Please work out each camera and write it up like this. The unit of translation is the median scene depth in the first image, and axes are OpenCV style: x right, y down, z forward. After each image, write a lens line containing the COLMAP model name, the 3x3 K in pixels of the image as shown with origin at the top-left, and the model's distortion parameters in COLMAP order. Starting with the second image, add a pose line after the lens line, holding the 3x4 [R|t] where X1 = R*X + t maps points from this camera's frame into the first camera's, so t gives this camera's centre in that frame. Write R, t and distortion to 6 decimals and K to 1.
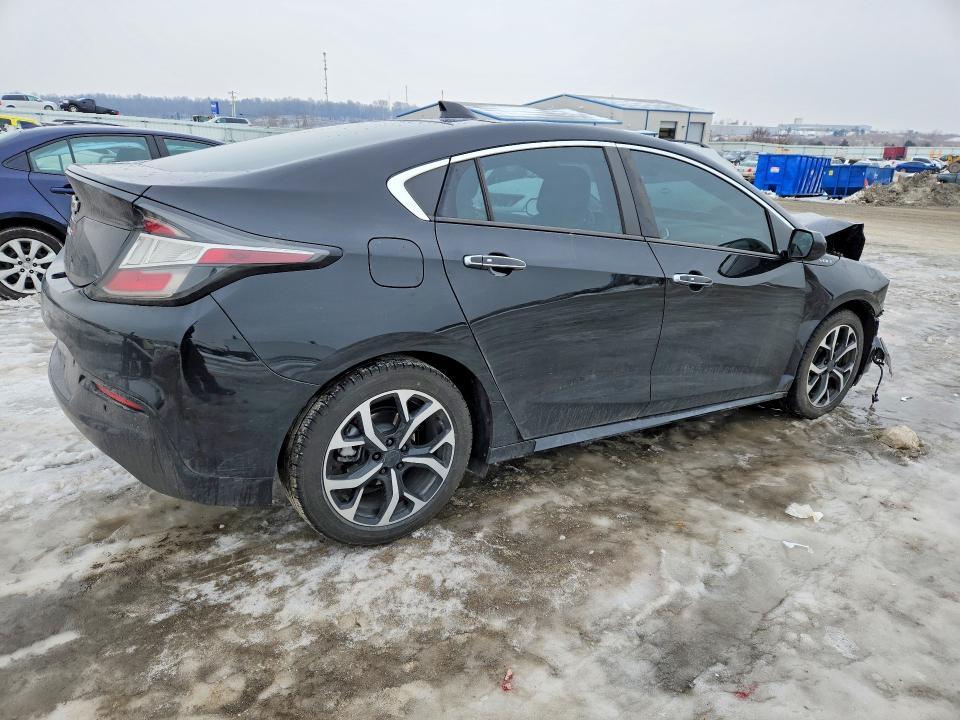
lens RADIAL K [[646.0, 0, 483.6], [0, 646.0, 383.1], [0, 0, 1]] dist [0.100690, -0.085052]
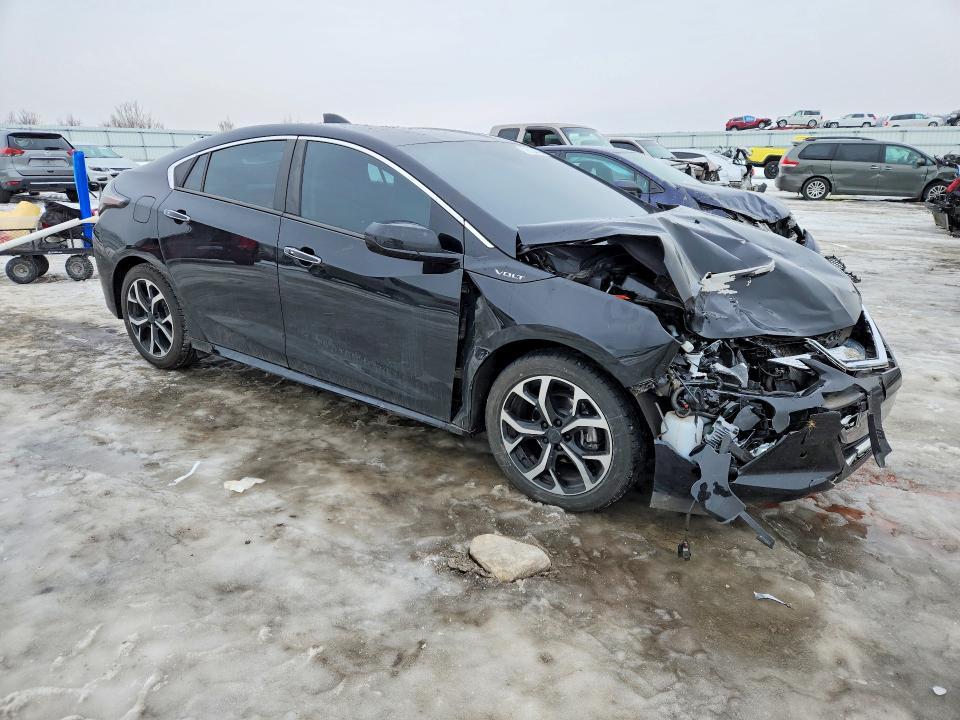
lens RADIAL K [[646.0, 0, 483.6], [0, 646.0, 383.1], [0, 0, 1]] dist [0.100690, -0.085052]
pose [[0.348938, 0.268409, -0.897886, 1.531047], [-0.290909, 0.941799, 0.168483, -0.239582], [0.890851, 0.202413, 0.406712, 0.901541]]
